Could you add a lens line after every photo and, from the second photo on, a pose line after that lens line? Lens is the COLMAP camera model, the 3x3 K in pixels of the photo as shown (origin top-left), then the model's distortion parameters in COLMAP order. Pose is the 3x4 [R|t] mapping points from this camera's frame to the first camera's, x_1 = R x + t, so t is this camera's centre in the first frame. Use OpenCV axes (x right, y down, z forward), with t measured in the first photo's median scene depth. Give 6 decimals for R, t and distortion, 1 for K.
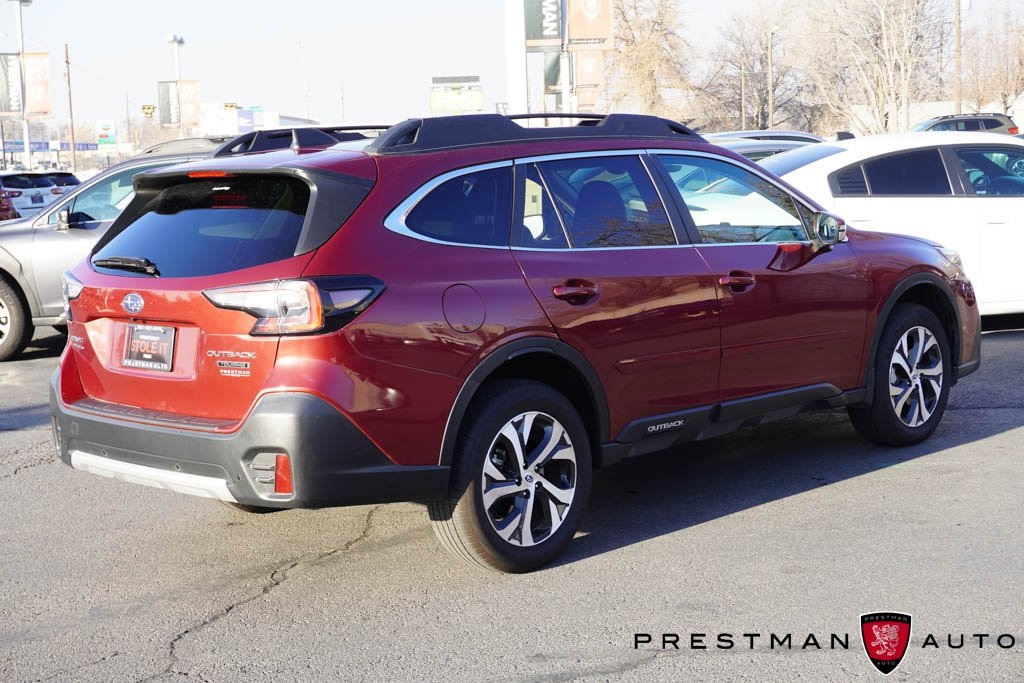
lens RADIAL K [[1556.5, 0, 513.0], [0, 1556.5, 342.9], [0, 0, 1]] dist [0.038637, 0.000000]
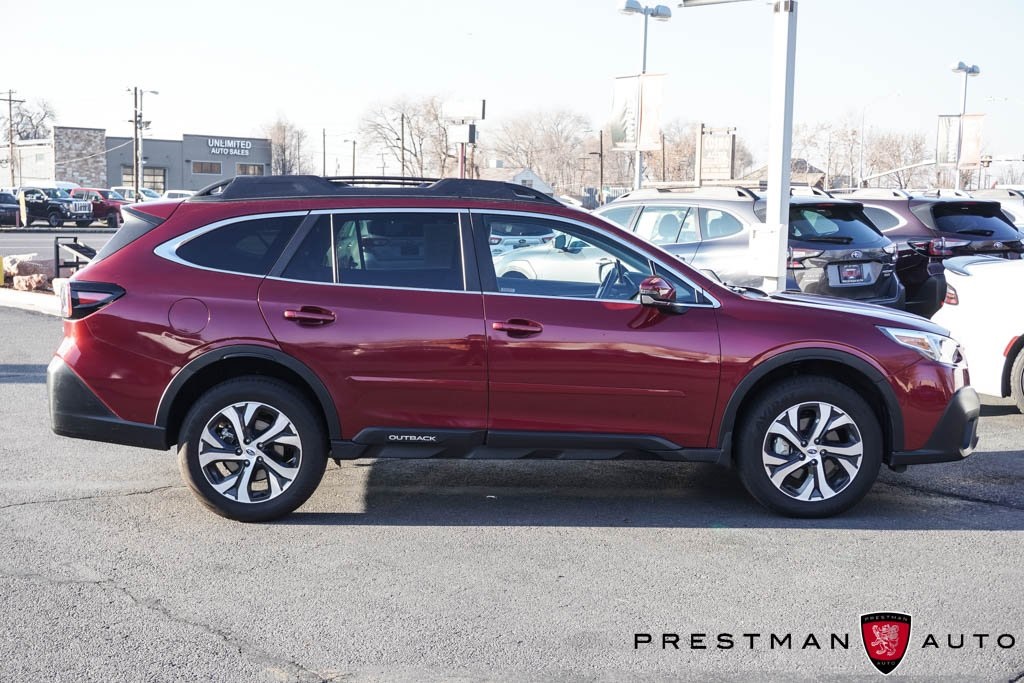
lens RADIAL K [[1271.6, 0, 512.0], [0, 1271.6, 341.0], [0, 0, 1]] dist [-0.026456, 0.000000]
pose [[0.704522, 0.119079, -0.699621, 0.881985], [-0.121968, 0.991471, 0.045931, -0.080067], [0.699123, 0.052972, 0.713036, 0.374660]]
